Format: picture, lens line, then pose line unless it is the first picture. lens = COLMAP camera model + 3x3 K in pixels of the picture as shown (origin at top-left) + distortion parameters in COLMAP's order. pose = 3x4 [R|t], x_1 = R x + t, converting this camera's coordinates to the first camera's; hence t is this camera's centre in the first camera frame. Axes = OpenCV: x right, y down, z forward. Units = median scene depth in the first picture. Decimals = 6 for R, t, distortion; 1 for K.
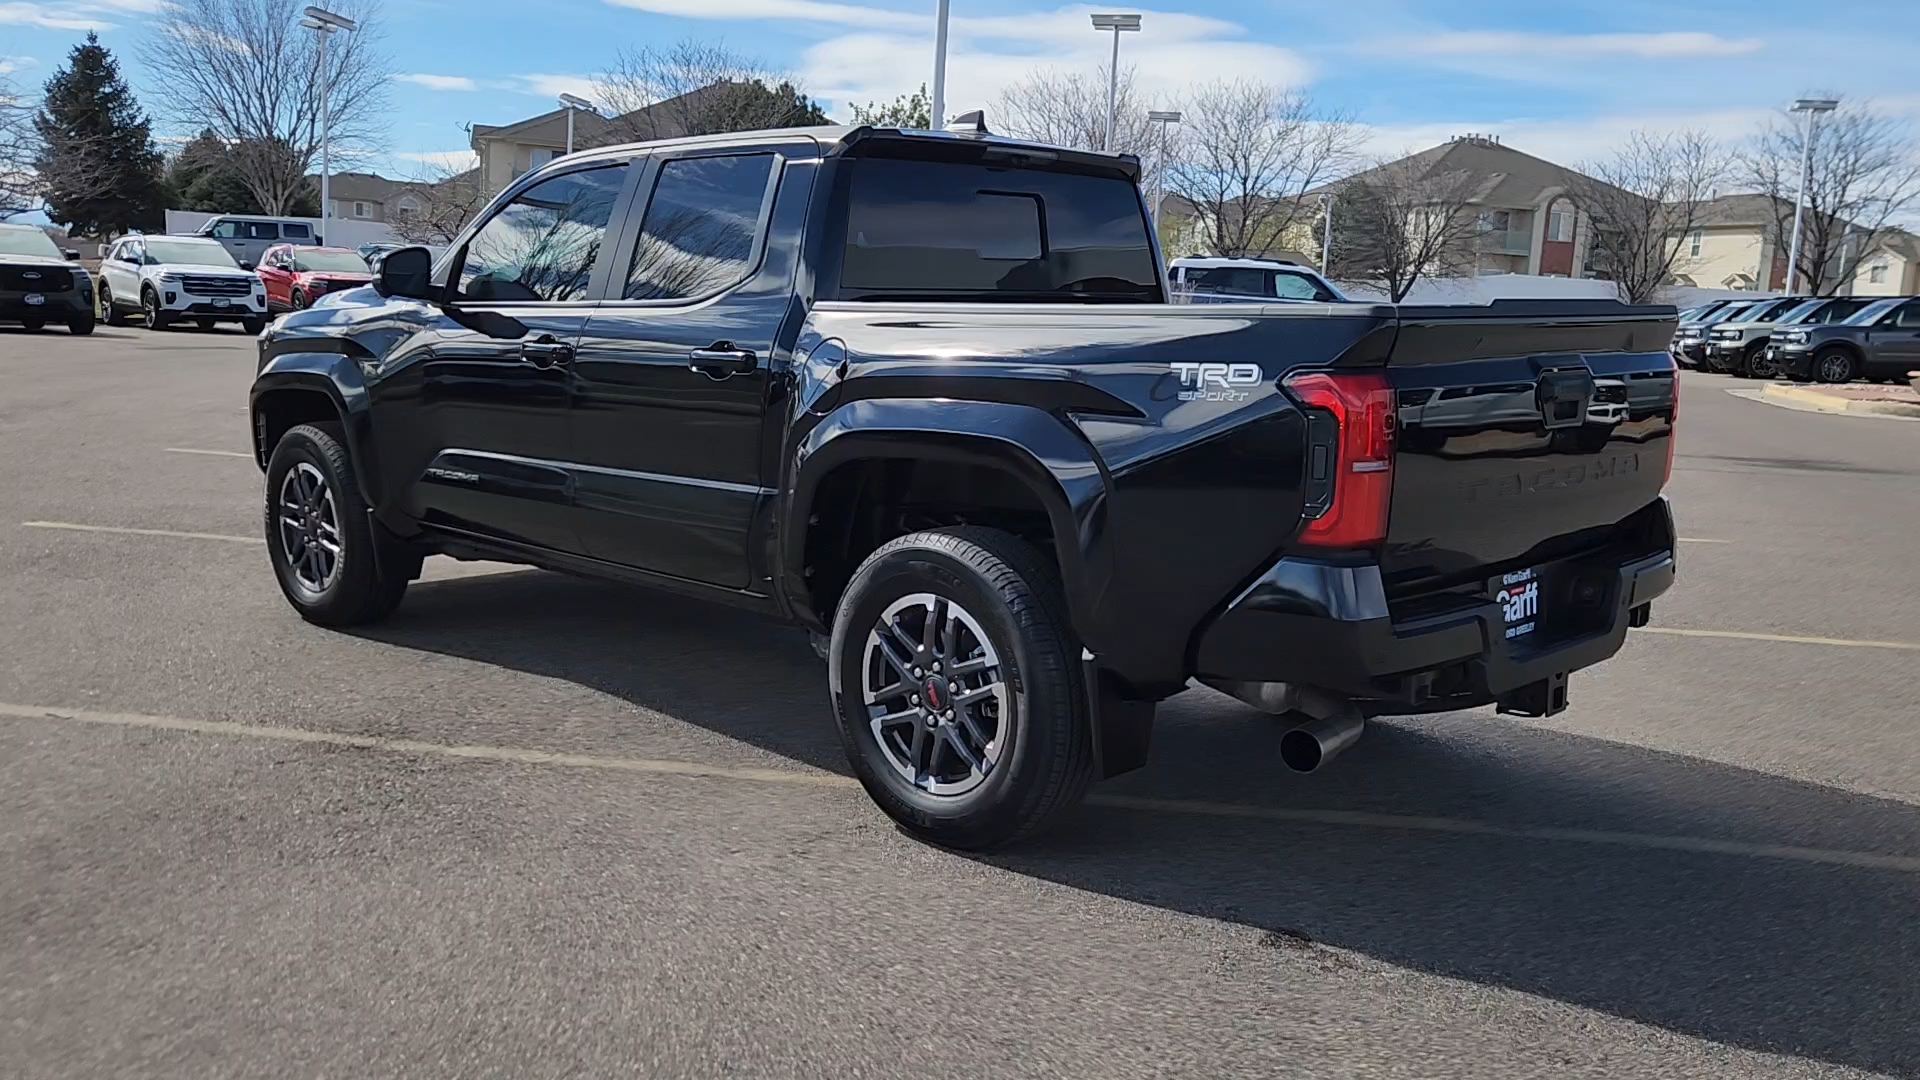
lens RADIAL K [[1632.3, 0, 953.1], [0, 1632.3, 553.6], [0, 0, 1]] dist [0.036490, -0.020745]
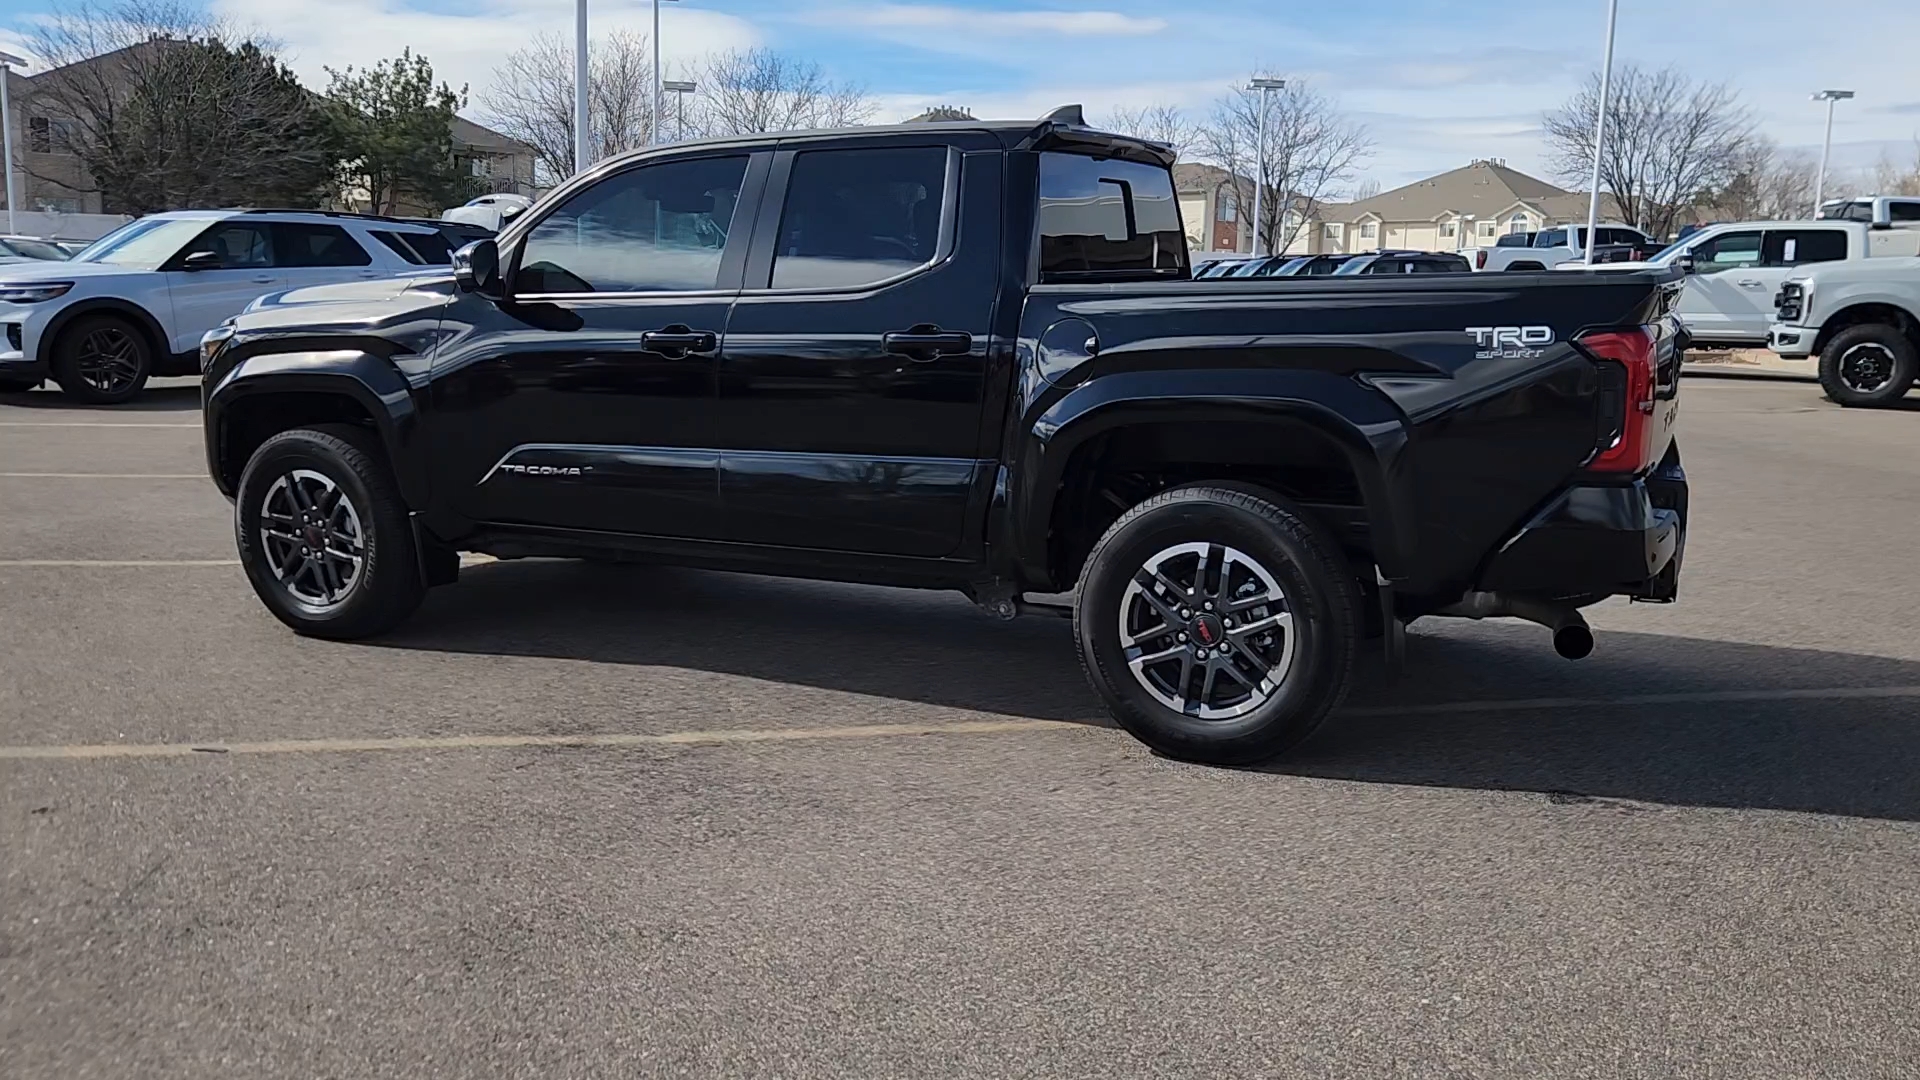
lens RADIAL K [[1632.3, 0, 953.9], [0, 1632.3, 560.7], [0, 0, 1]] dist [0.036490, -0.020745]
pose [[0.949791, -0.078696, 0.302828, -0.464990], [0.071965, 0.996850, 0.033339, -0.011216], [-0.304497, -0.009872, 0.952462, -0.019730]]
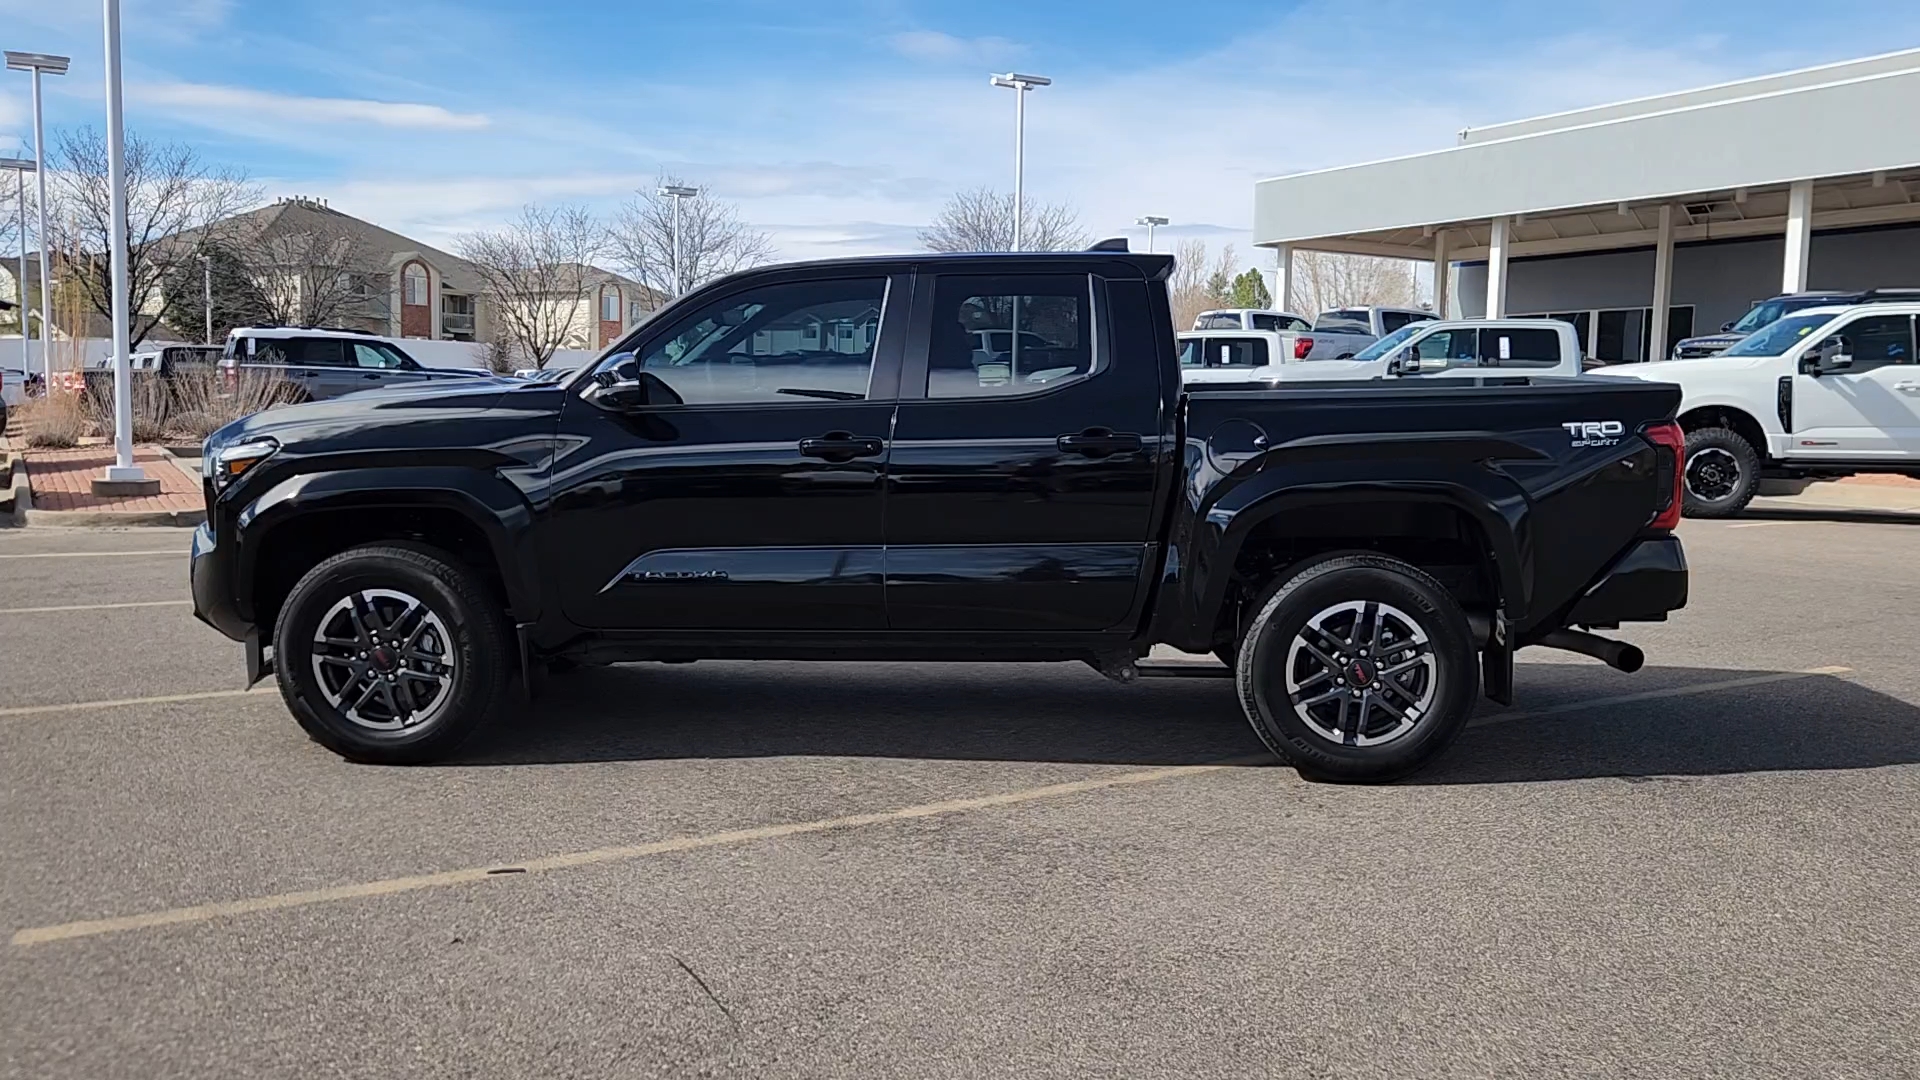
lens RADIAL K [[1632.3, 0, 956.5], [0, 1632.3, 548.3], [0, 0, 1]] dist [0.036490, -0.020745]
pose [[0.758882, -0.098127, 0.643793, -1.033247], [0.123168, 0.992367, 0.006069, -0.061899], [-0.639475, 0.074689, 0.765175, 0.142322]]
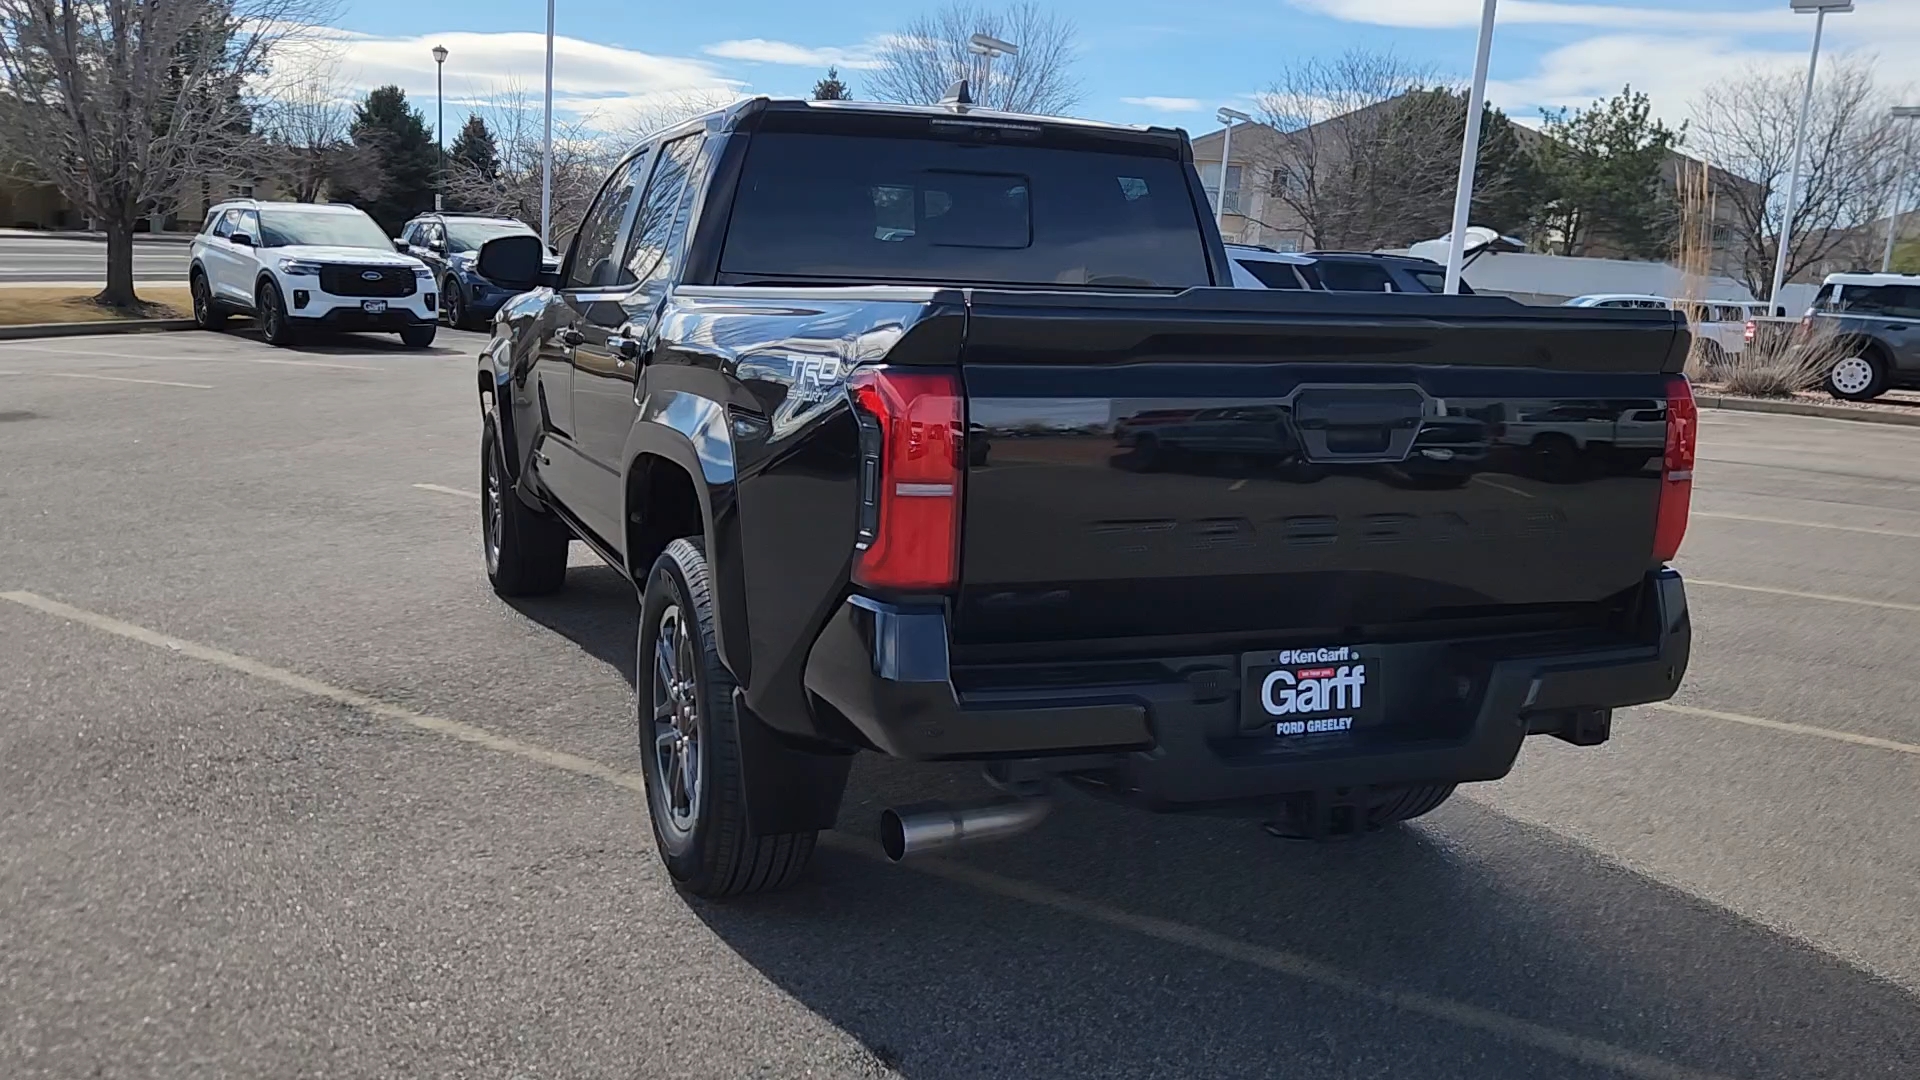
lens RADIAL K [[1632.3, 0, 950.3], [0, 1632.3, 547.0], [0, 0, 1]] dist [0.036490, -0.020745]
pose [[0.912427, 0.079950, -0.401354, 0.435861], [-0.085124, 0.996358, 0.004956, -0.022940], [0.400288, 0.029643, 0.915910, 0.202526]]
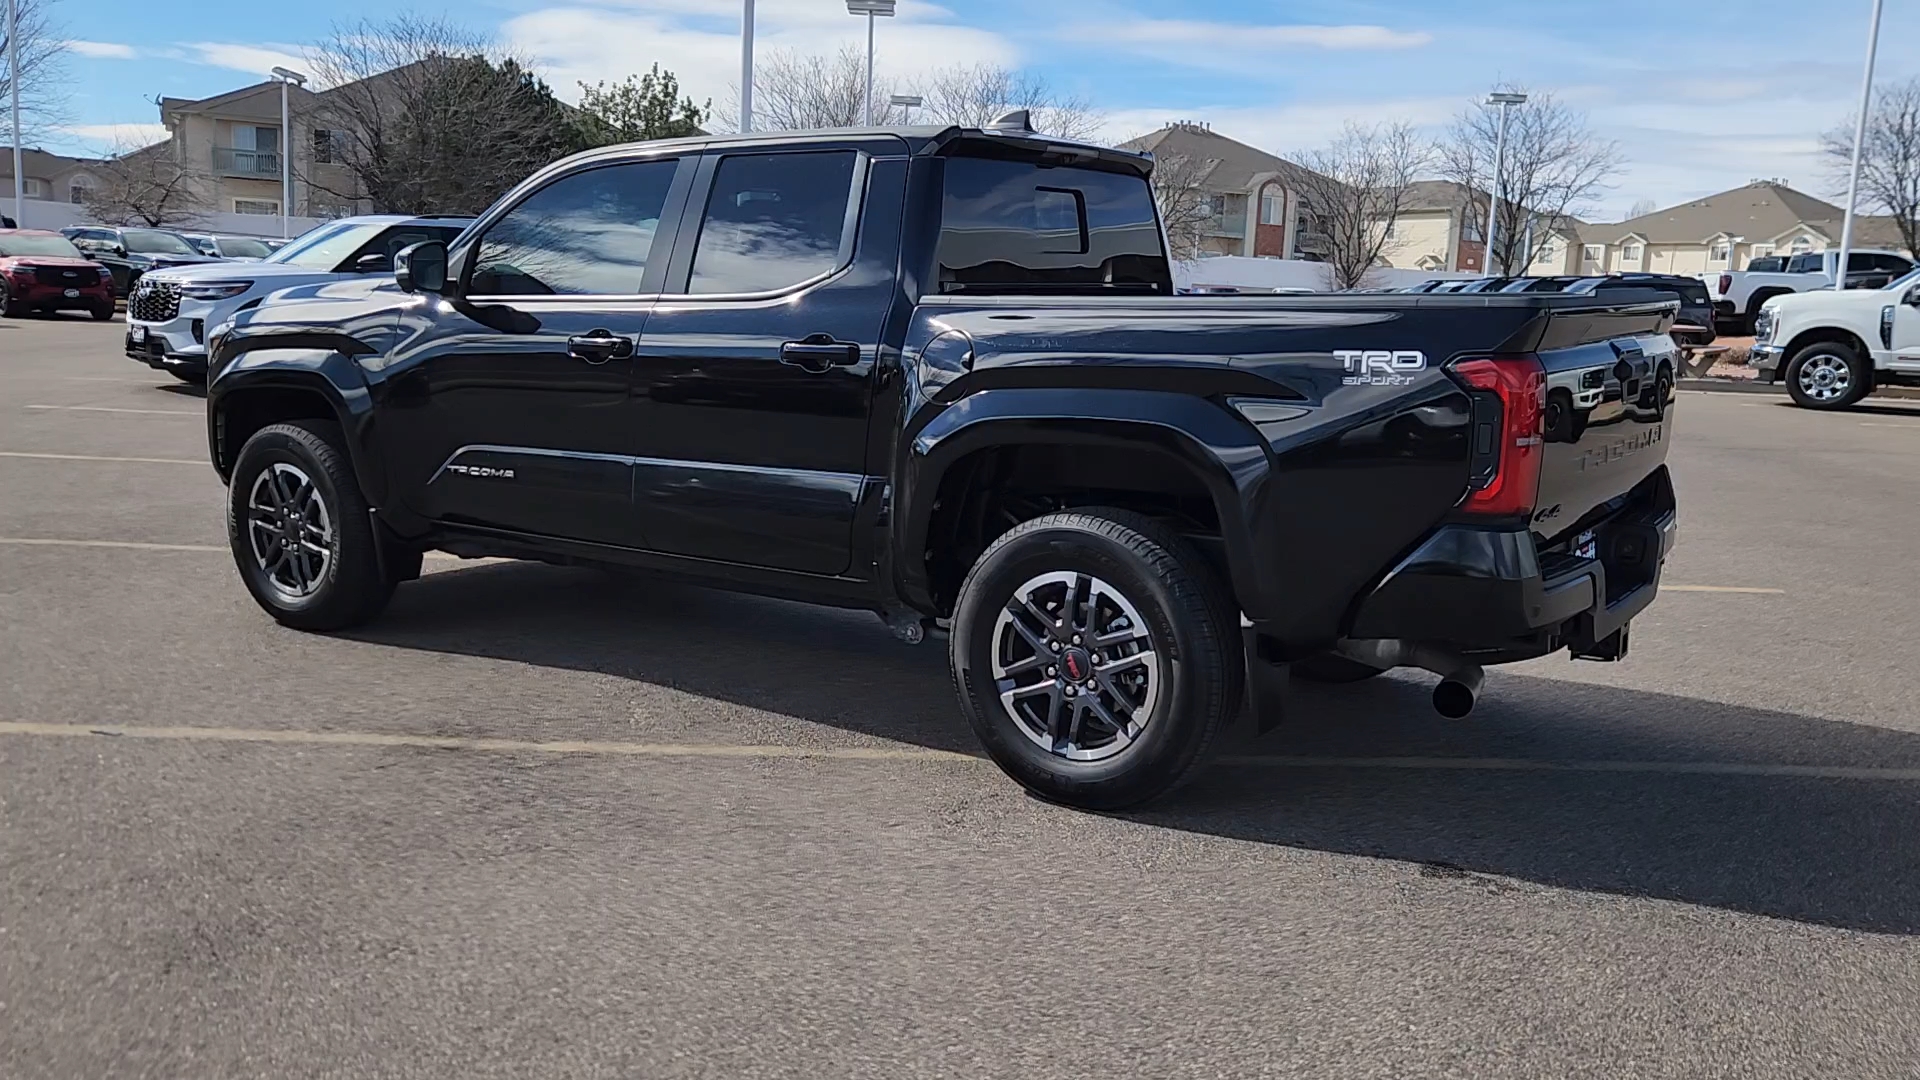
lens RADIAL K [[1632.3, 0, 953.9], [0, 1632.3, 558.7], [0, 0, 1]] dist [0.036490, -0.020745]
pose [[0.985563, -0.034482, 0.165761, -0.236473], [0.032239, 0.999349, 0.016203, -0.002979], [-0.166212, -0.010625, 0.986033, -0.029610]]
